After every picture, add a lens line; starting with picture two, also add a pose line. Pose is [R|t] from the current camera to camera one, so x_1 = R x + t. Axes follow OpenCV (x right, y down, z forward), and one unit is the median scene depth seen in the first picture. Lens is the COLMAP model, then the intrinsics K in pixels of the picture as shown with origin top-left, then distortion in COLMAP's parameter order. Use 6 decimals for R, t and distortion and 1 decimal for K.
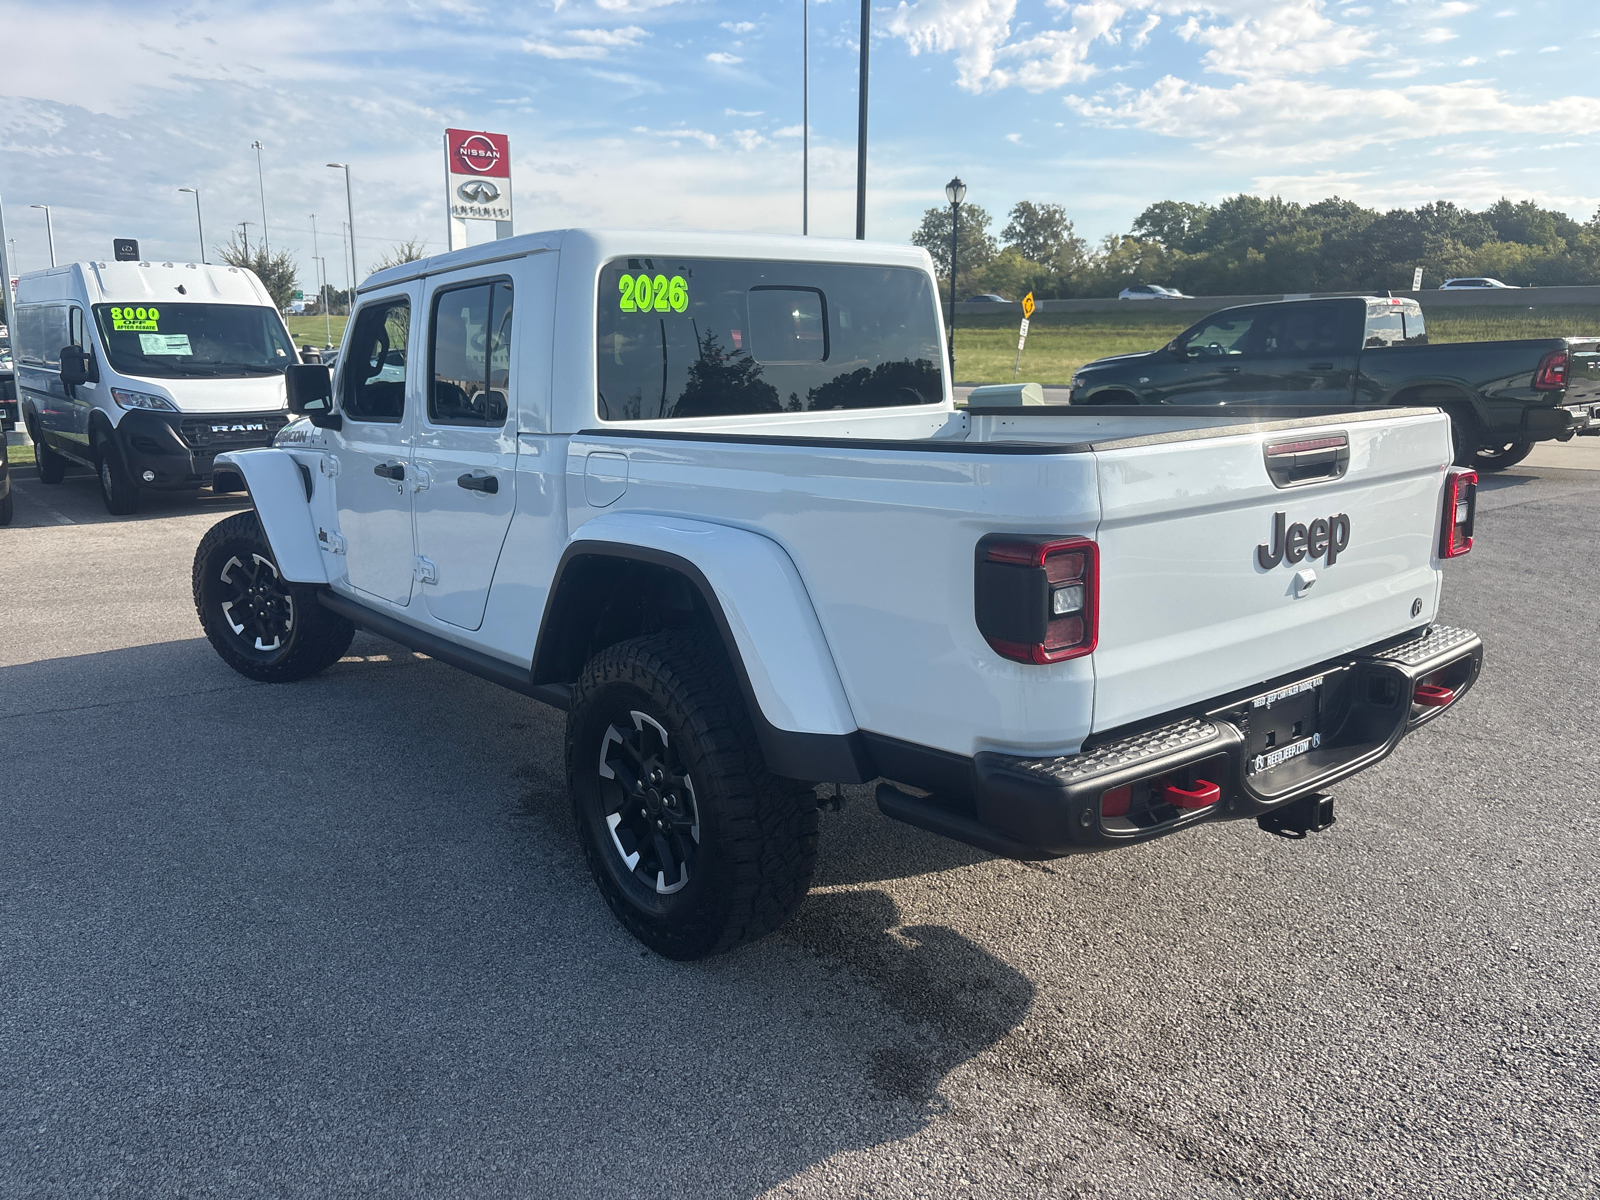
lens RADIAL K [[1220.2, 0, 787.5], [0, 1220.2, 601.6], [0, 0, 1]] dist [0.055001, -0.059239]
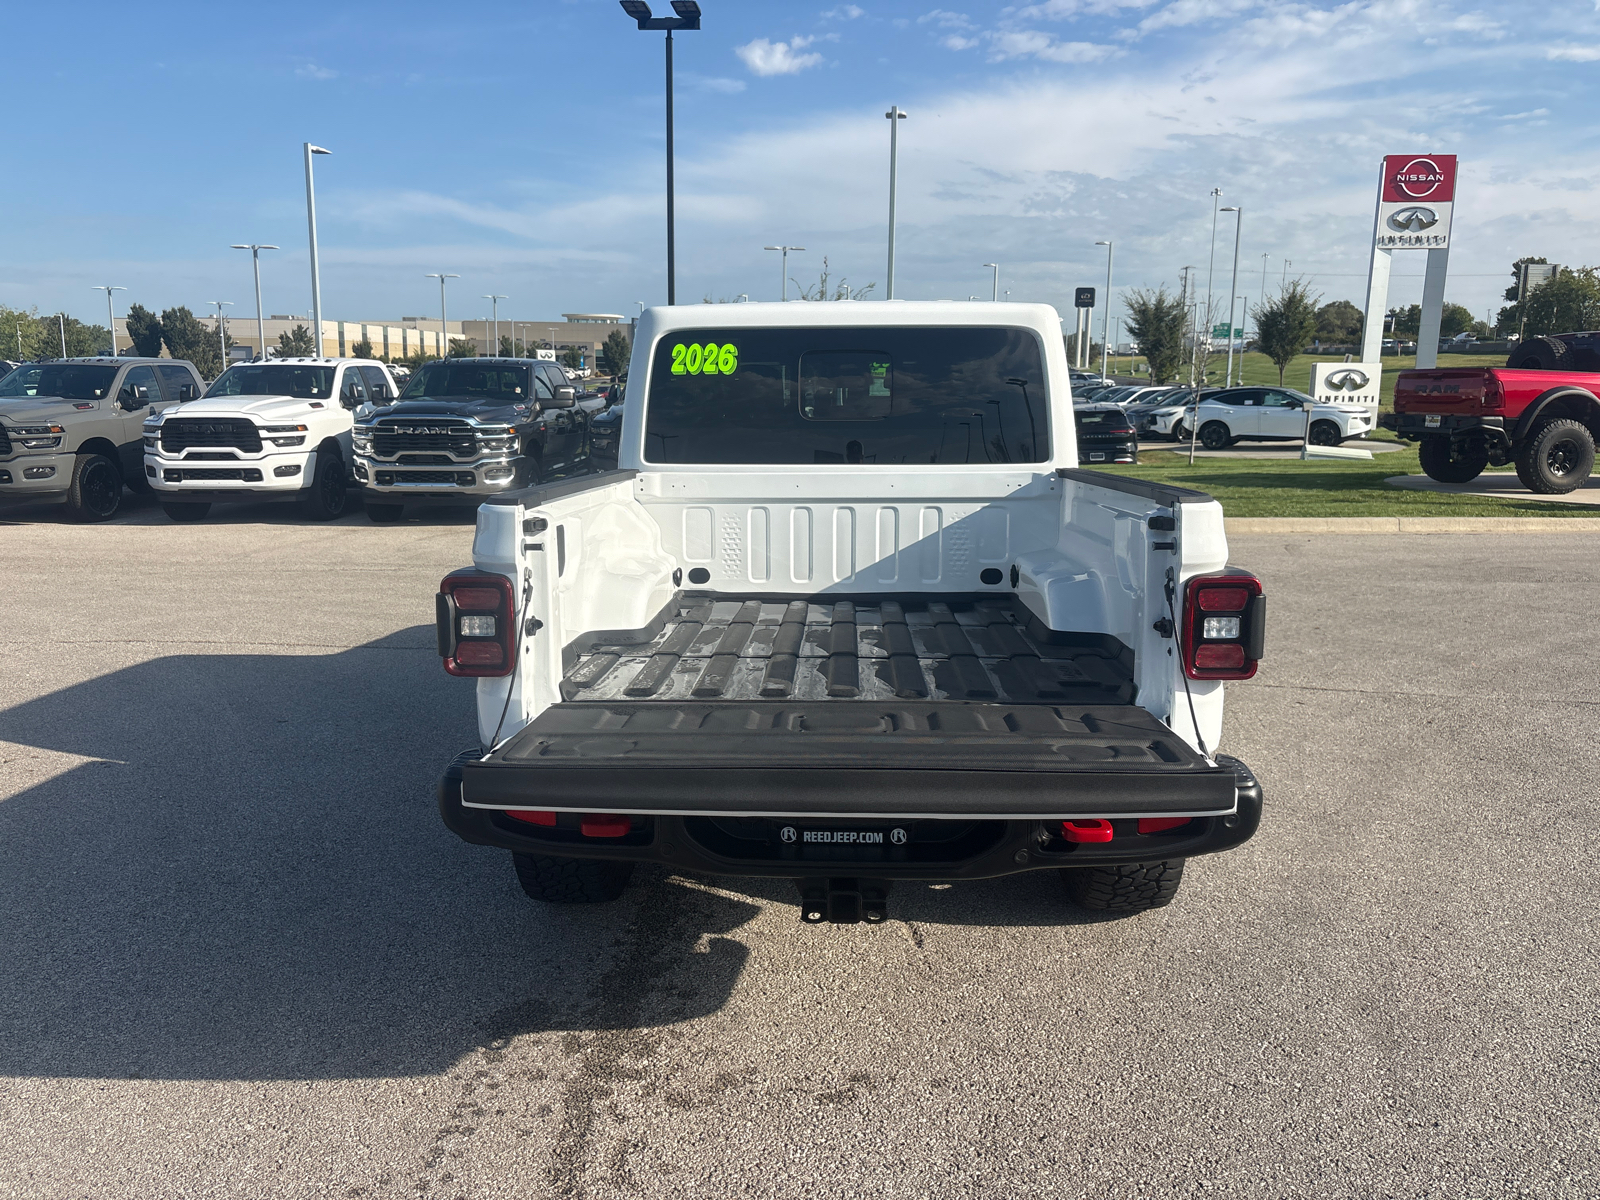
lens RADIAL K [[1220.2, 0, 797.7], [0, 1220.2, 582.4], [0, 0, 1]] dist [0.055001, -0.059239]
pose [[0.749671, 0.113816, -0.651951, 0.825877], [-0.142249, 0.989788, 0.009225, -0.066134], [0.646343, 0.085824, 0.758205, 0.193503]]
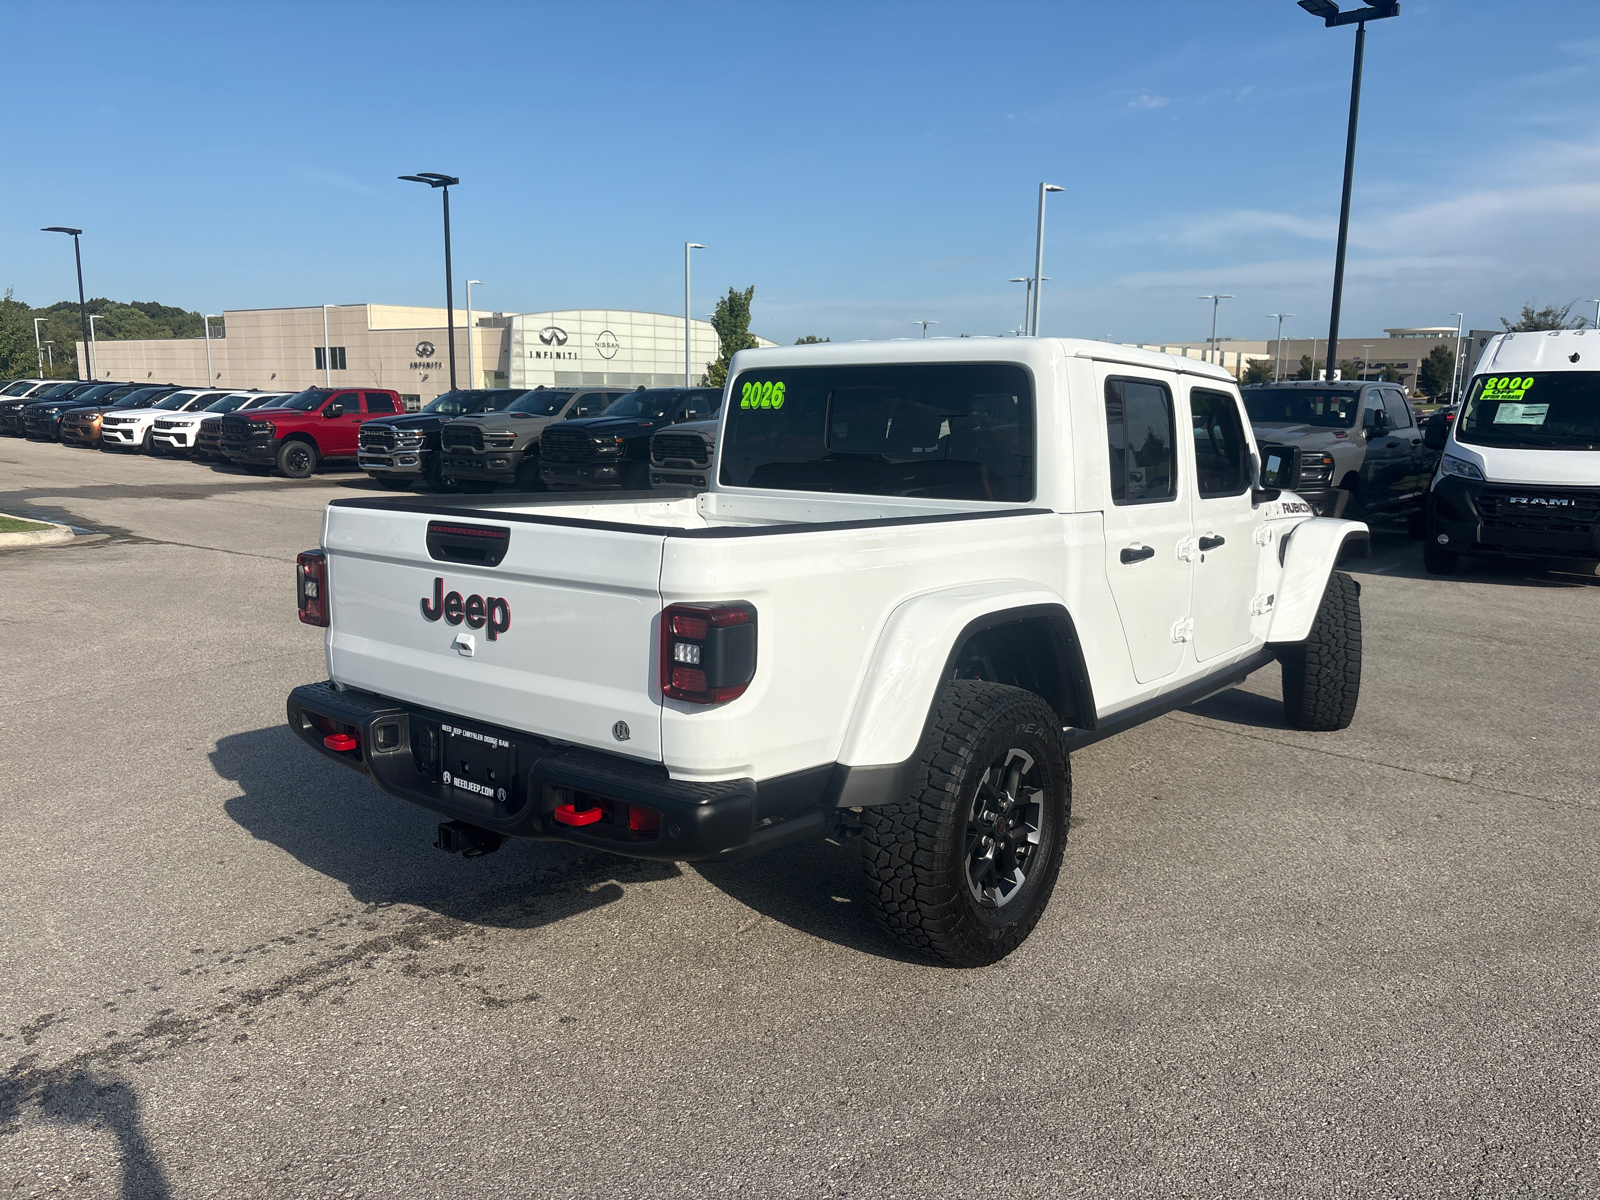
lens RADIAL K [[1220.2, 0, 786.2], [0, 1220.2, 598.1], [0, 0, 1]] dist [0.055001, -0.059239]
pose [[0.206052, 0.162789, -0.964905, 1.333903], [-0.207708, 0.970871, 0.119441, -0.218989], [0.956243, 0.175808, 0.233862, 0.819032]]
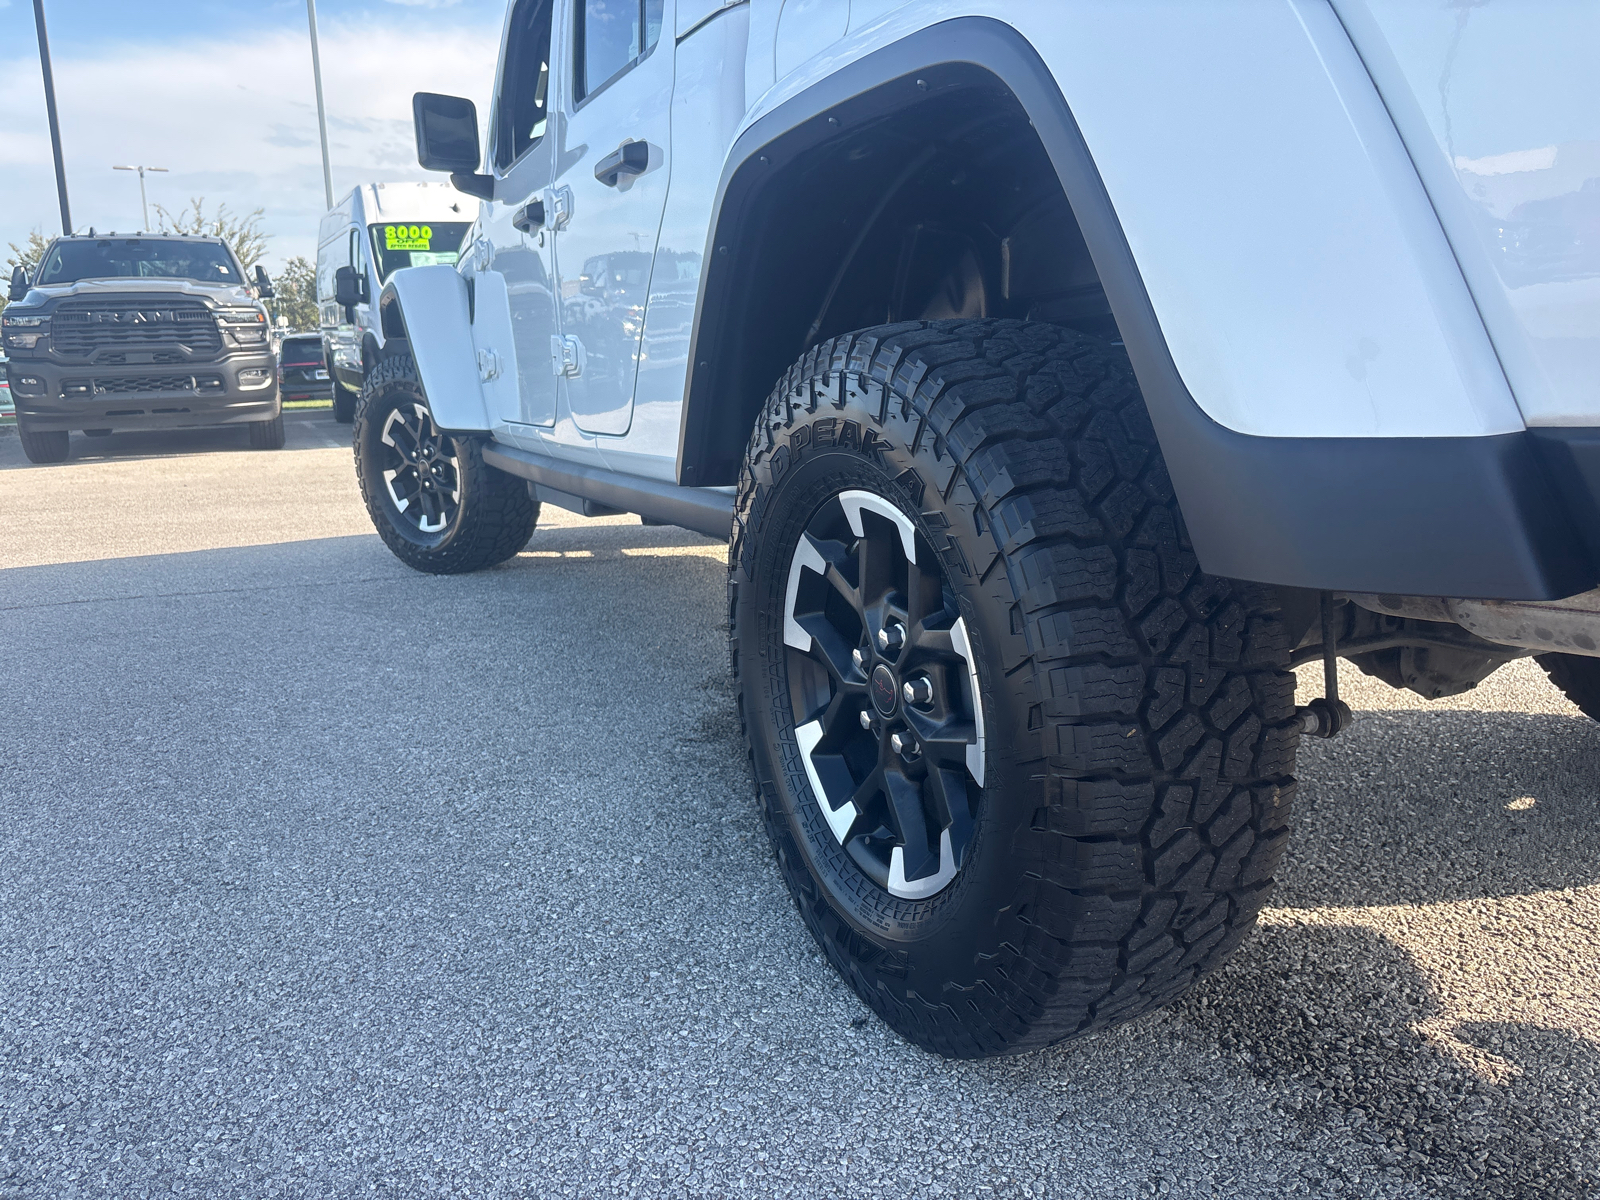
lens RADIAL K [[1220.2, 0, 788.3], [0, 1220.2, 597.6], [0, 0, 1]] dist [0.055001, -0.059239]
pose [[0.971348, 0.026724, -0.236155, -0.036274], [-0.024970, 0.999634, 0.010416, 0.118716], [0.236347, -0.004221, 0.971660, 0.525624]]
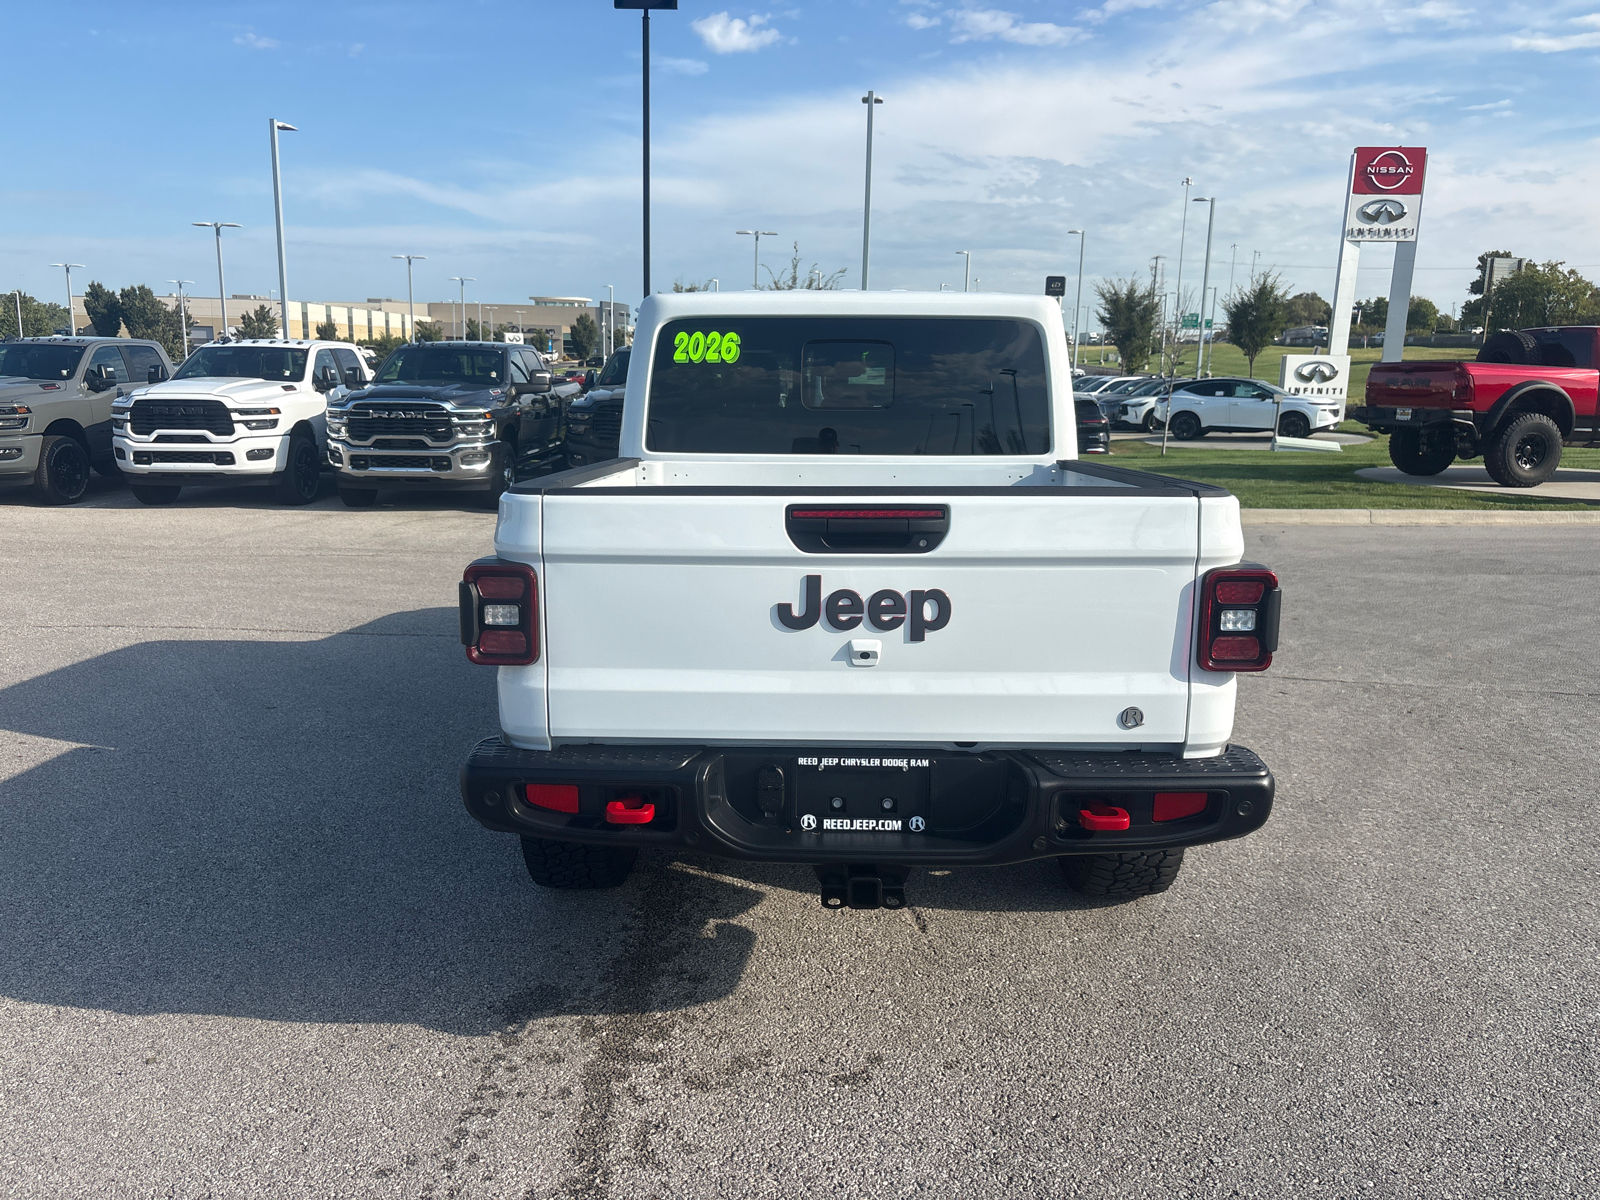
lens RADIAL K [[1220.2, 0, 787.7], [0, 1220.2, 602.5], [0, 0, 1]] dist [0.055001, -0.059239]
pose [[0.764040, 0.135301, -0.630822, 0.797311], [-0.148138, 0.988430, 0.032580, -0.062864], [0.627932, 0.068556, 0.775243, 0.161671]]
